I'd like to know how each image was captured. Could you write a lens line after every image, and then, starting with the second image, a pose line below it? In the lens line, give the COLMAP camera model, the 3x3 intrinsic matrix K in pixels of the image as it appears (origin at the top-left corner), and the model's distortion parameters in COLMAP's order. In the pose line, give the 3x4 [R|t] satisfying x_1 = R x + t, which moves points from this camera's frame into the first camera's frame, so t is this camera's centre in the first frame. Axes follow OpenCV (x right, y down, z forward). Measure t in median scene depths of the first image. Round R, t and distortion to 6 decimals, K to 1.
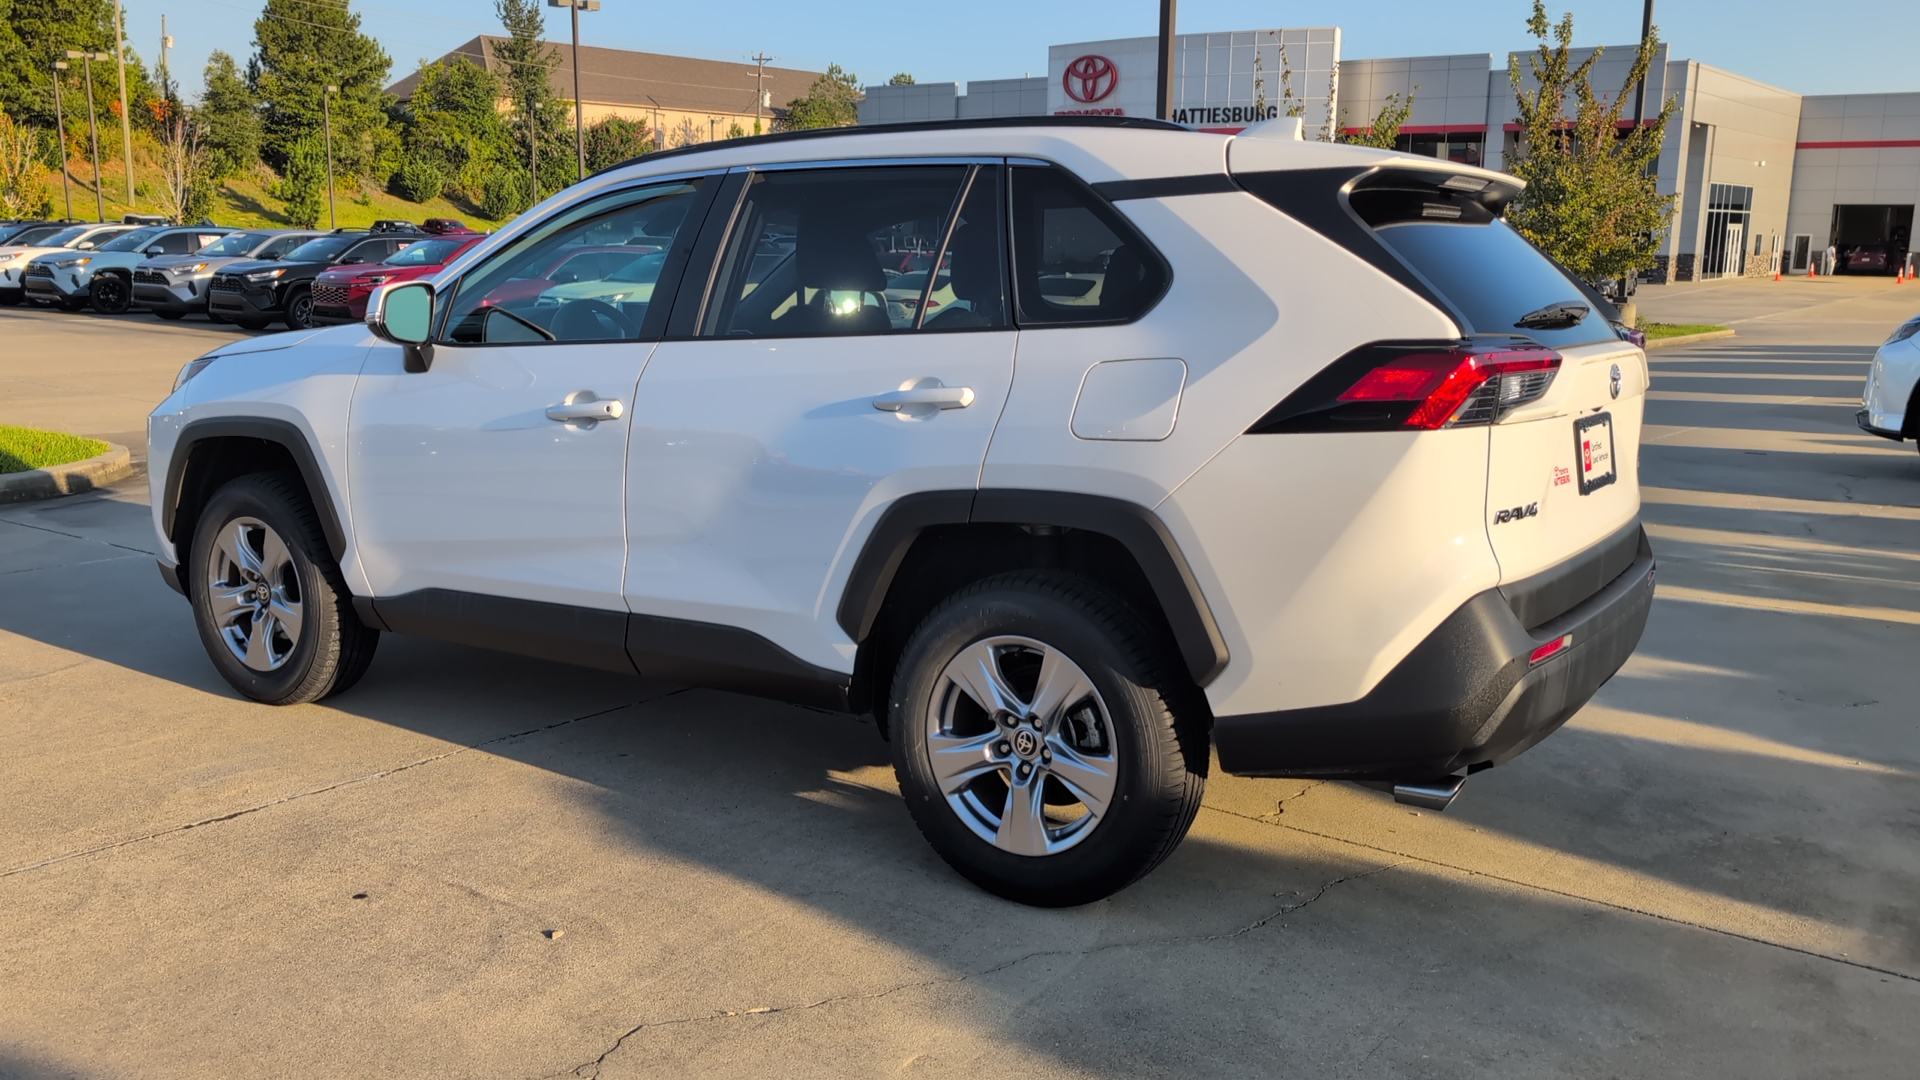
lens RADIAL K [[1641.1, 0, 963.7], [0, 1641.1, 529.9], [0, 0, 1]] dist [0.031981, -0.035763]
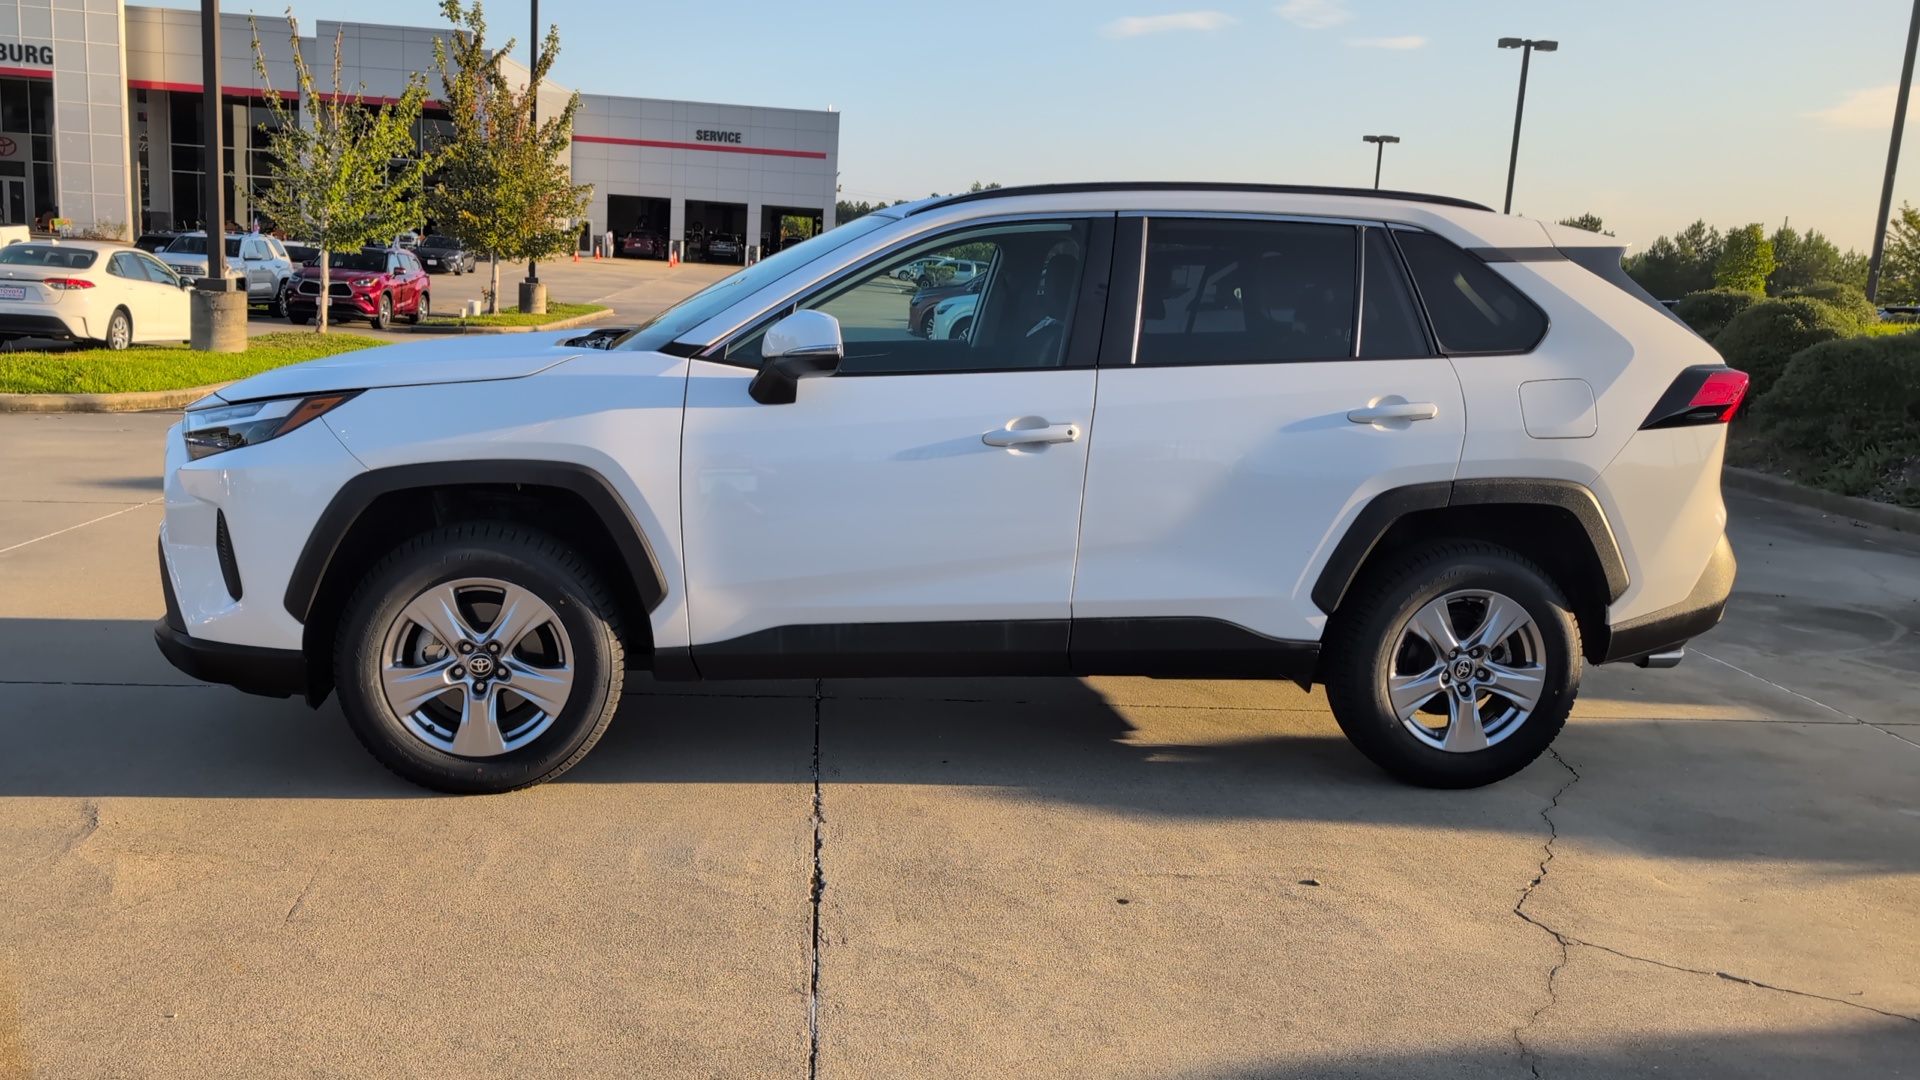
lens RADIAL K [[1641.1, 0, 957.4], [0, 1641.1, 554.9], [0, 0, 1]] dist [0.031981, -0.035763]
pose [[0.733699, -0.096570, 0.672577, -1.016240], [0.074444, 0.995315, 0.061700, -0.066512], [-0.675384, 0.004800, 0.737450, 0.256437]]
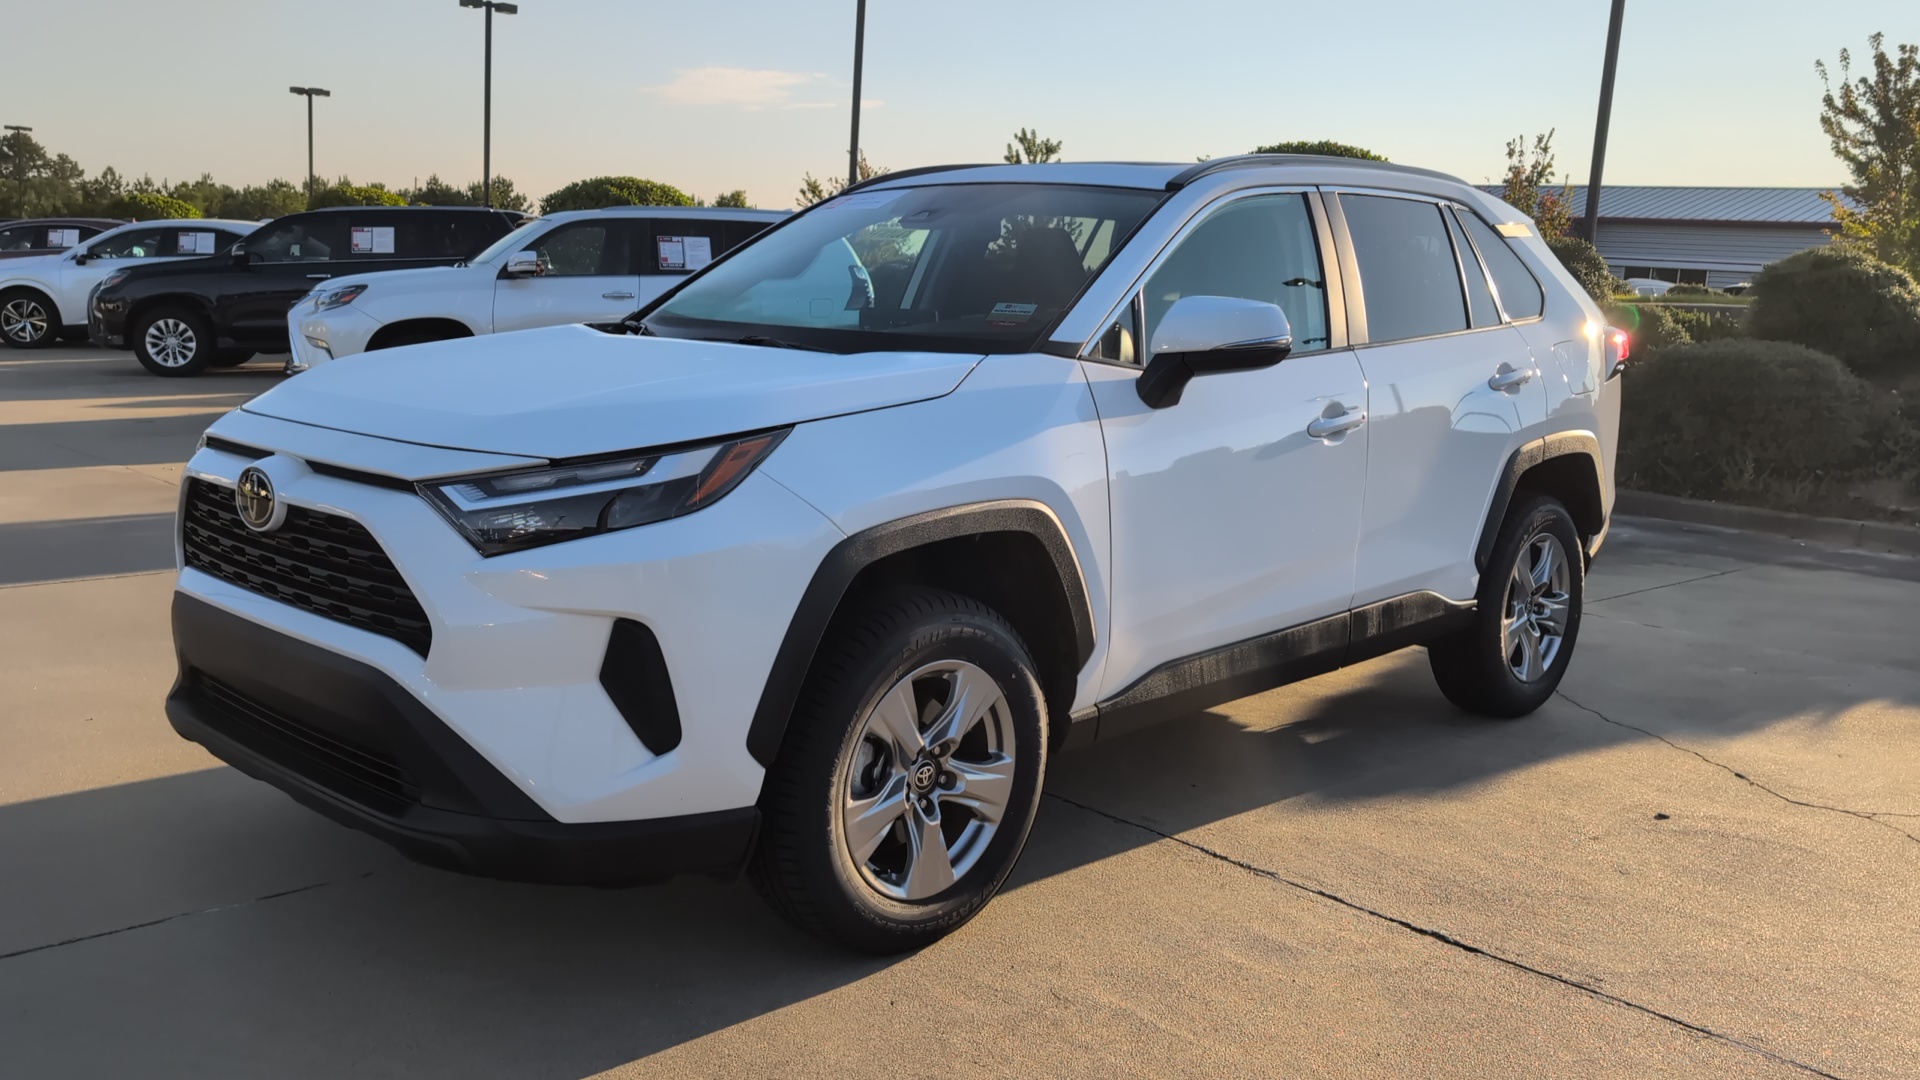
lens RADIAL K [[1641.1, 0, 966.5], [0, 1641.1, 536.2], [0, 0, 1]] dist [0.031981, -0.035763]
pose [[0.159326, -0.161566, 0.973916, -1.299250], [0.125854, 0.981792, 0.142284, -0.181560], [-0.979171, 0.099901, 0.176759, 1.078466]]
